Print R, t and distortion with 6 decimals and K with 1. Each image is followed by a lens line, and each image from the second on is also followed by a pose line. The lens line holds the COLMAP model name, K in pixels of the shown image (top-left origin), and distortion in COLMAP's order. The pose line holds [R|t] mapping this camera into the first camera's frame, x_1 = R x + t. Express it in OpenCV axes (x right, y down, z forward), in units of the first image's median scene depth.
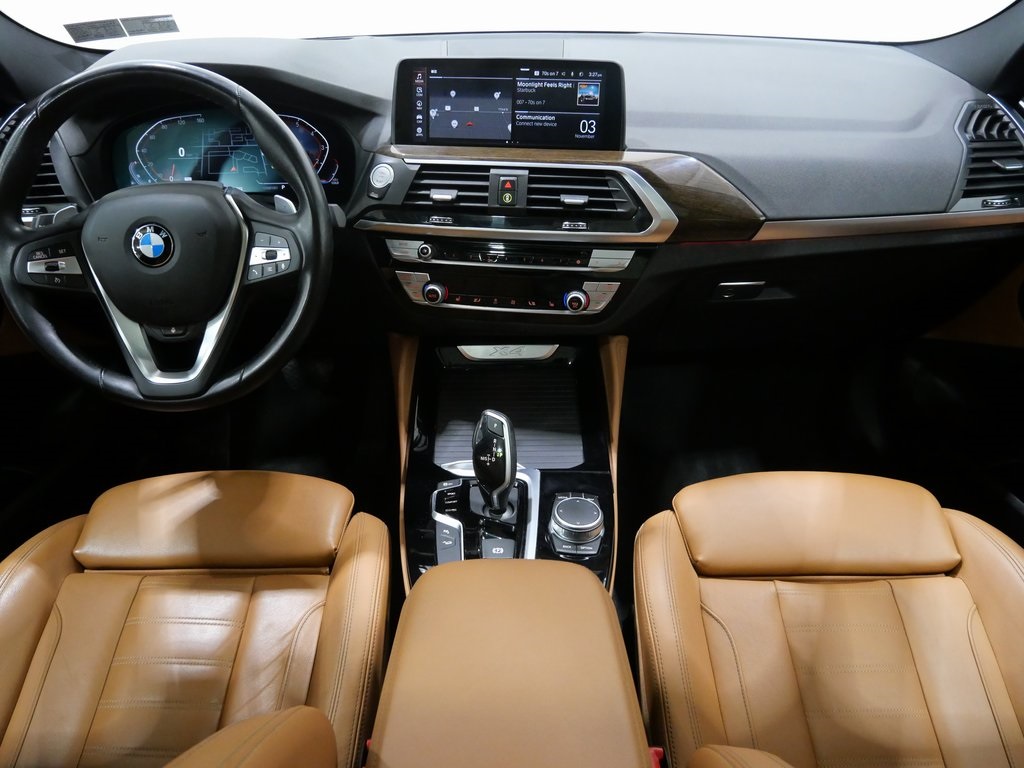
lens RADIAL K [[770.7, 0, 522.3], [0, 770.7, 391.6], [0, 0, 1]] dist [-0.054958, 0.023328]
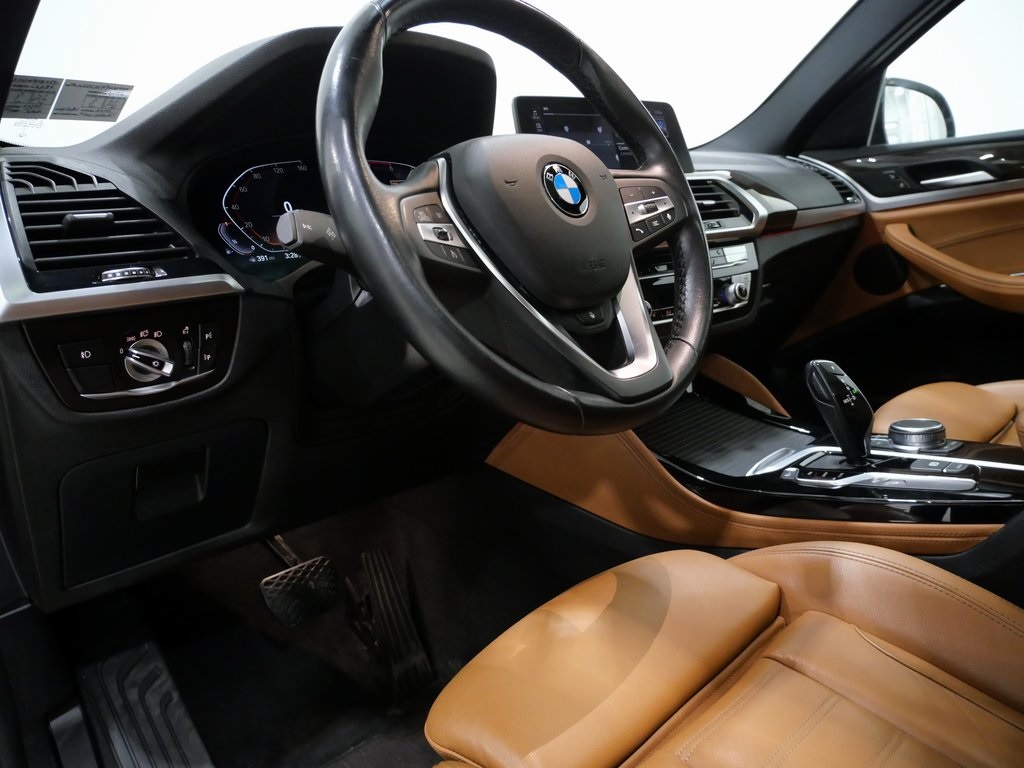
lens RADIAL K [[770.7, 0, 507.4], [0, 770.7, 379.5], [0, 0, 1]] dist [-0.054958, 0.023328]
pose [[0.709875, -0.185592, 0.679436, -0.972033], [0.458516, 0.854024, -0.245777, 0.102453], [-0.534640, 0.486003, 0.691347, 0.577020]]
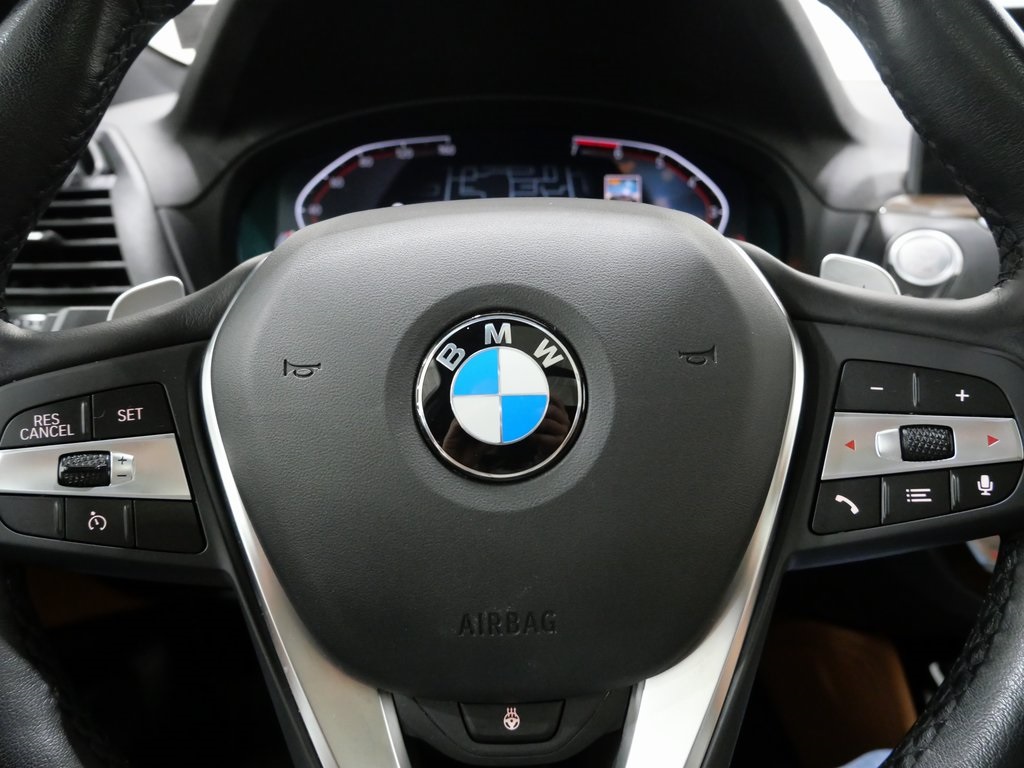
lens RADIAL K [[770.7, 0, 514.2], [0, 770.7, 386.4], [0, 0, 1]] dist [-0.054958, 0.023328]
pose [[0.999813, 0.010991, -0.015906, -0.444285], [-0.014681, 0.966905, -0.254713, -0.121676], [0.012580, 0.254899, 0.966886, 0.700935]]
